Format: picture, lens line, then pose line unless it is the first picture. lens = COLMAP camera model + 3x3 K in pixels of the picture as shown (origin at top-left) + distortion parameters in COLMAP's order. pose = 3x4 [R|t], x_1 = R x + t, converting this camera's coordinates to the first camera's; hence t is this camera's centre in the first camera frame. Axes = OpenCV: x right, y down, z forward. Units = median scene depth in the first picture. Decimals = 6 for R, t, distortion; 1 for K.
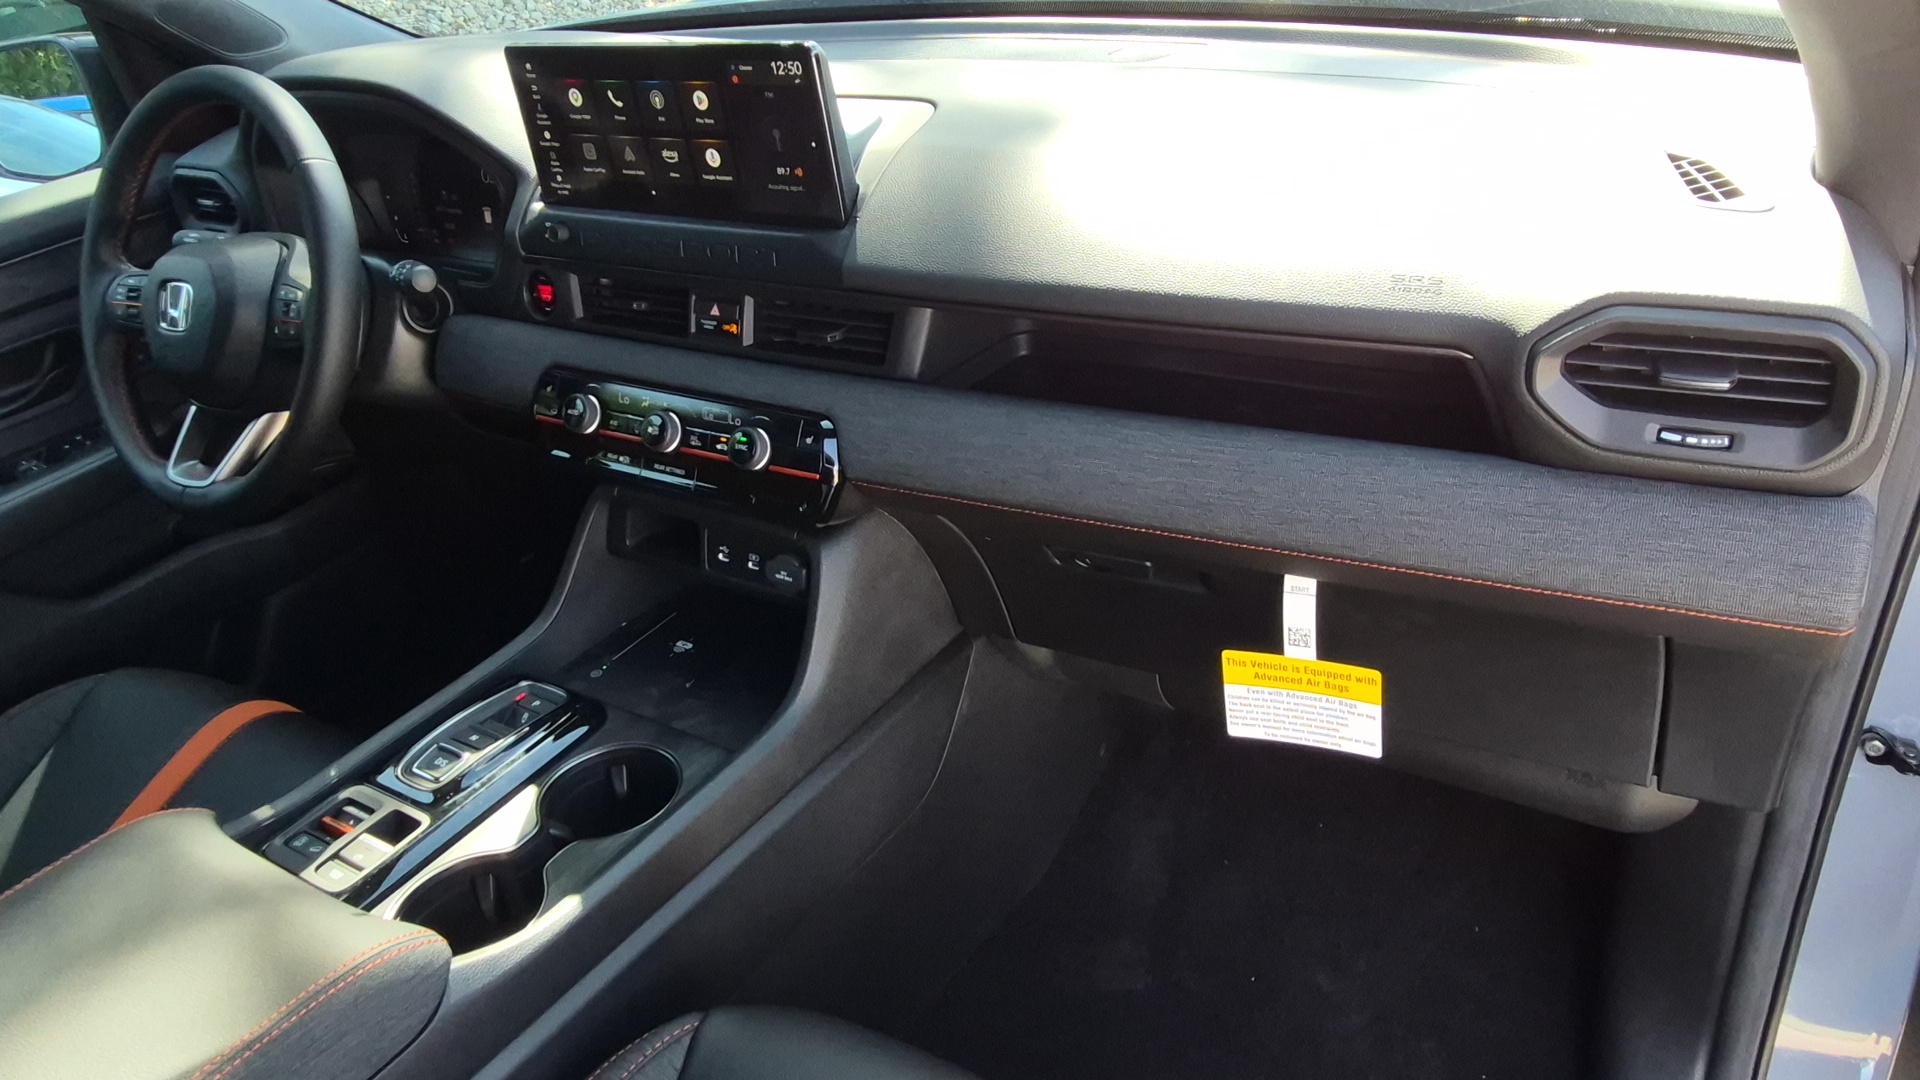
lens RADIAL K [[1336.6, 0, 960.0], [0, 1336.6, 540.0], [0, 0, 1]] dist [-0.023850, -0.000025]
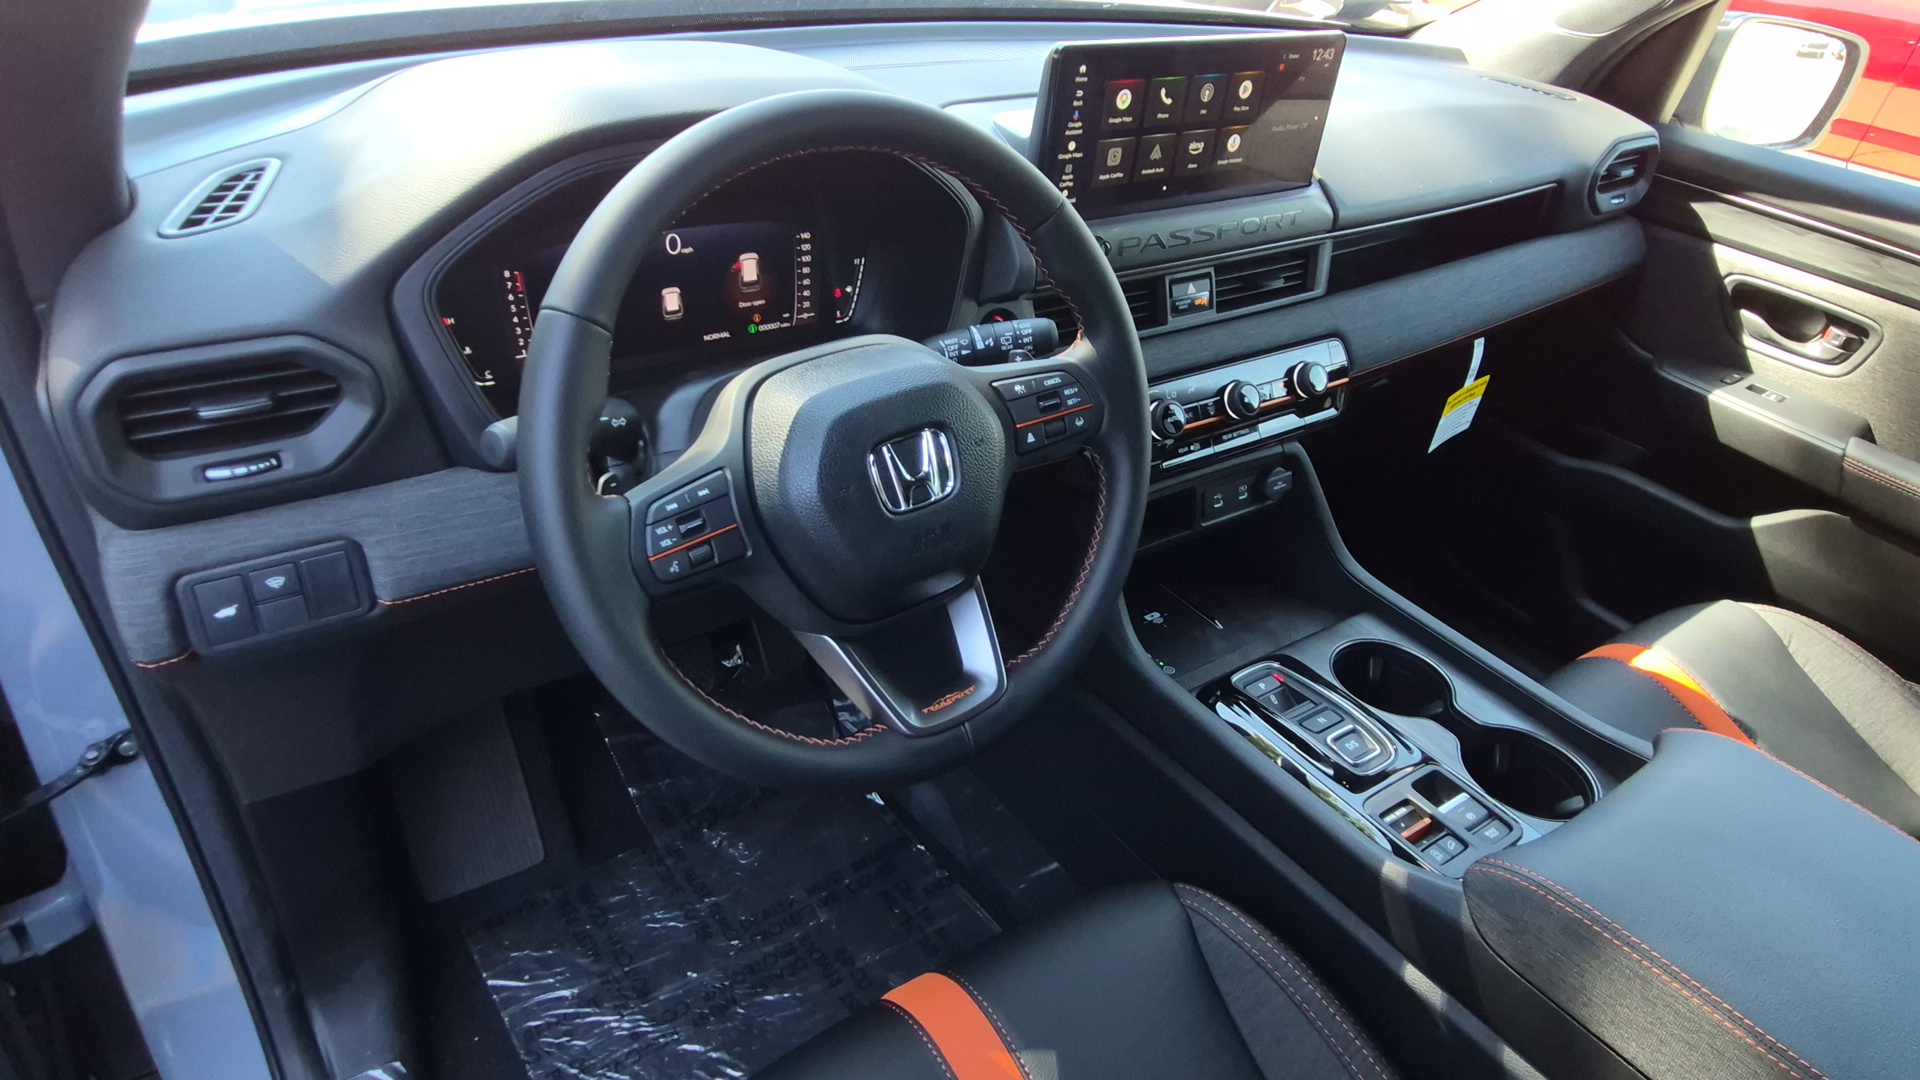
lens RADIAL K [[1119.9, 0, 958.3], [0, 1119.9, 532.8], [0, 0, 1]] dist [-0.003030, -0.000520]
pose [[0.383200, -0.382471, 0.840758, -1.152854], [0.358102, 0.900566, 0.246463, -0.299046], [-0.851423, 0.206633, 0.482060, 0.794254]]
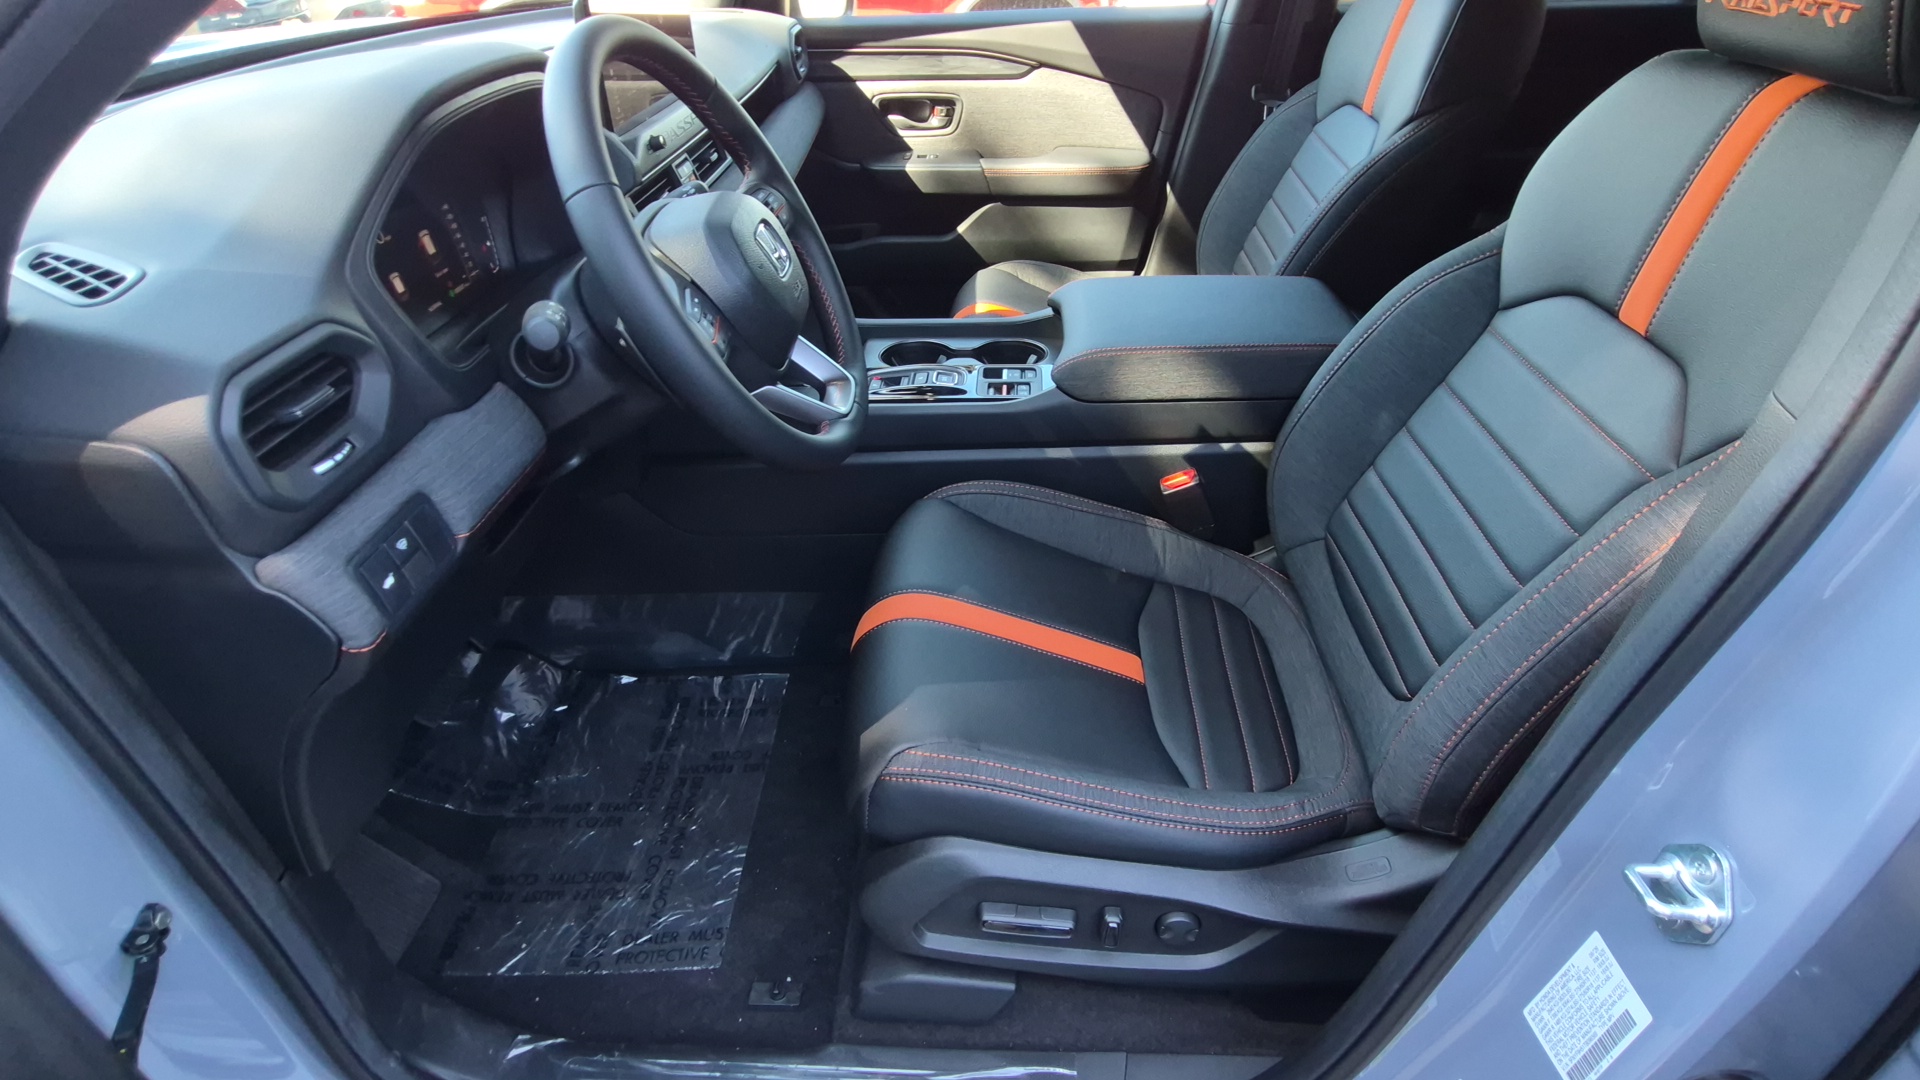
lens RADIAL K [[937.9, 0, 960.0], [0, 937.9, 540.0], [0, 0, 1]] dist [-0.023827, 0.000010]
pose [[-0.470487, -0.404796, 0.784080, -1.405331], [0.514729, 0.595832, 0.616473, -0.435748], [-0.716726, 0.693631, -0.071971, 1.198546]]
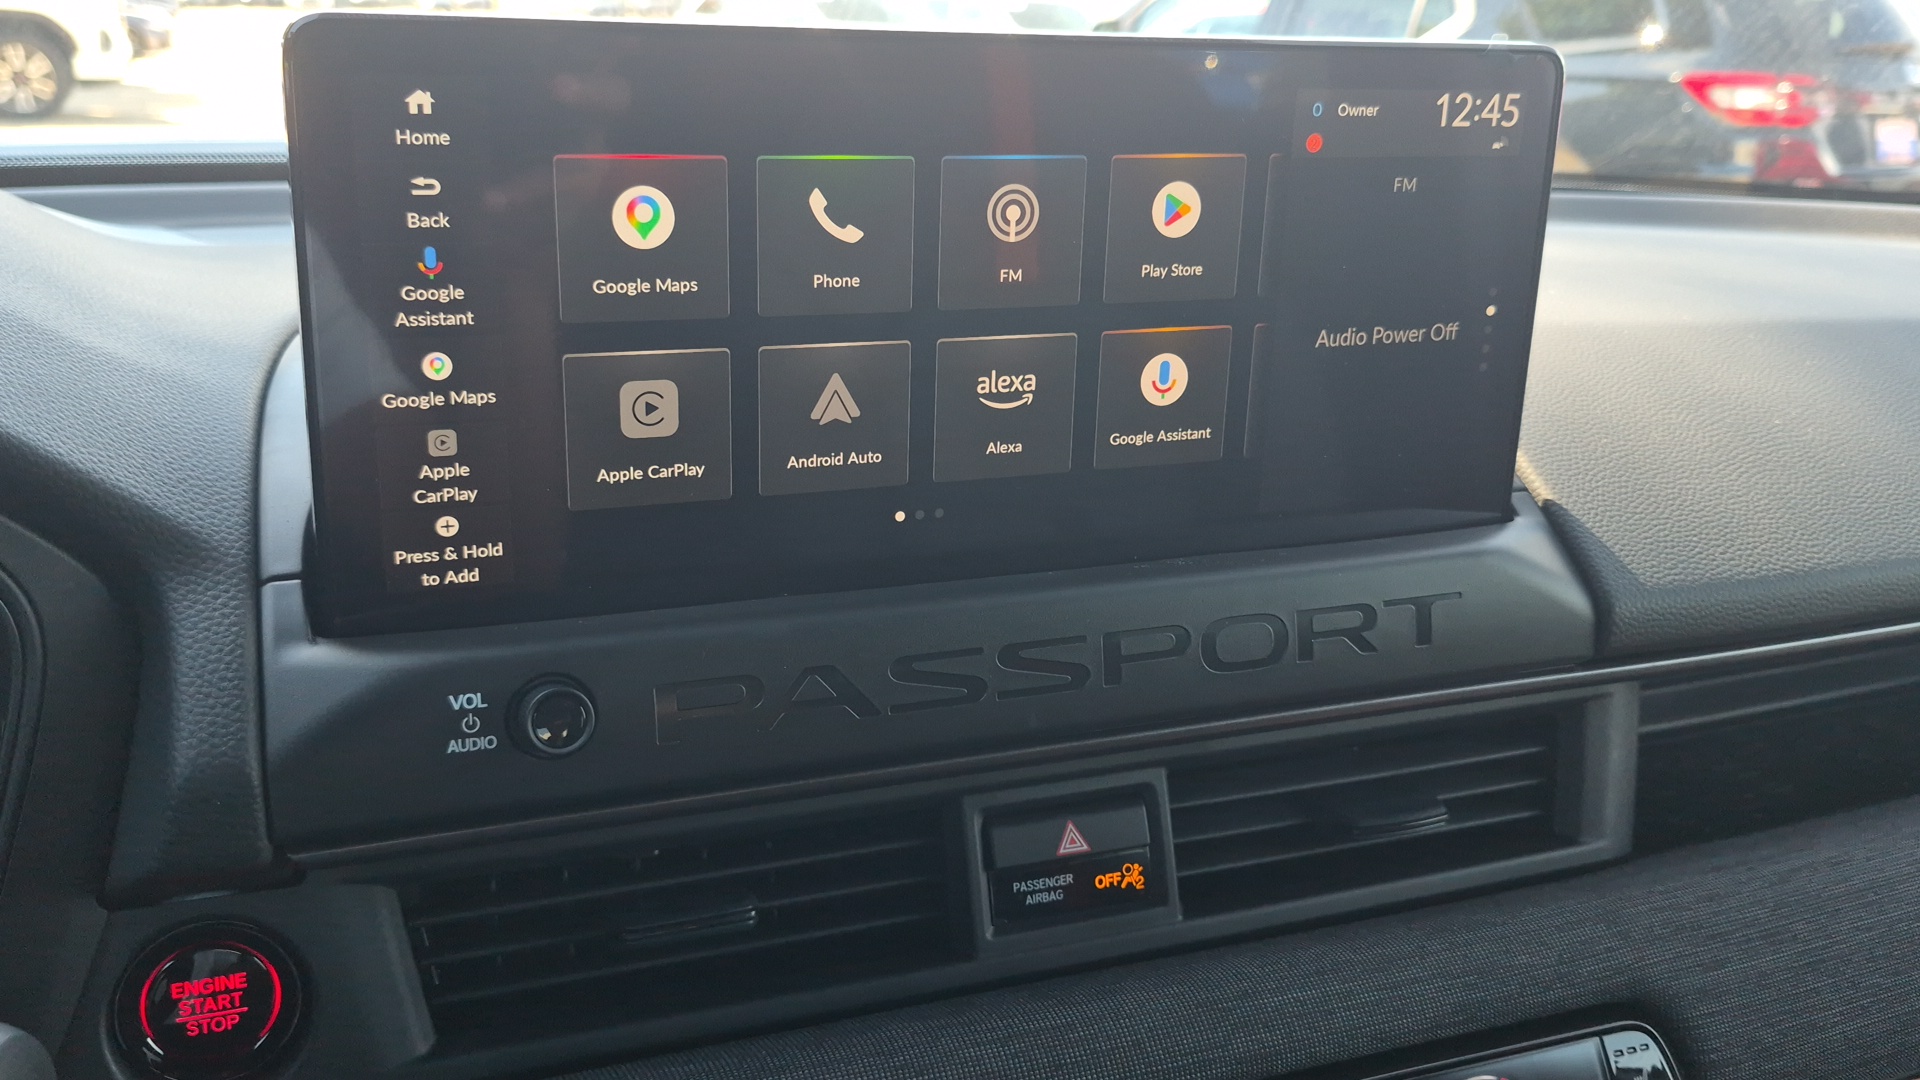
lens RADIAL K [[1740.6, 0, 959.4], [0, 1740.6, 546.9], [0, 0, 1]] dist [0.130666, -0.278208]
pose [[0.571924, -0.109904, 0.812911, -0.567574], [0.335227, 0.935772, -0.109335, -0.210643], [-0.748682, 0.335041, 0.572034, 0.780602]]
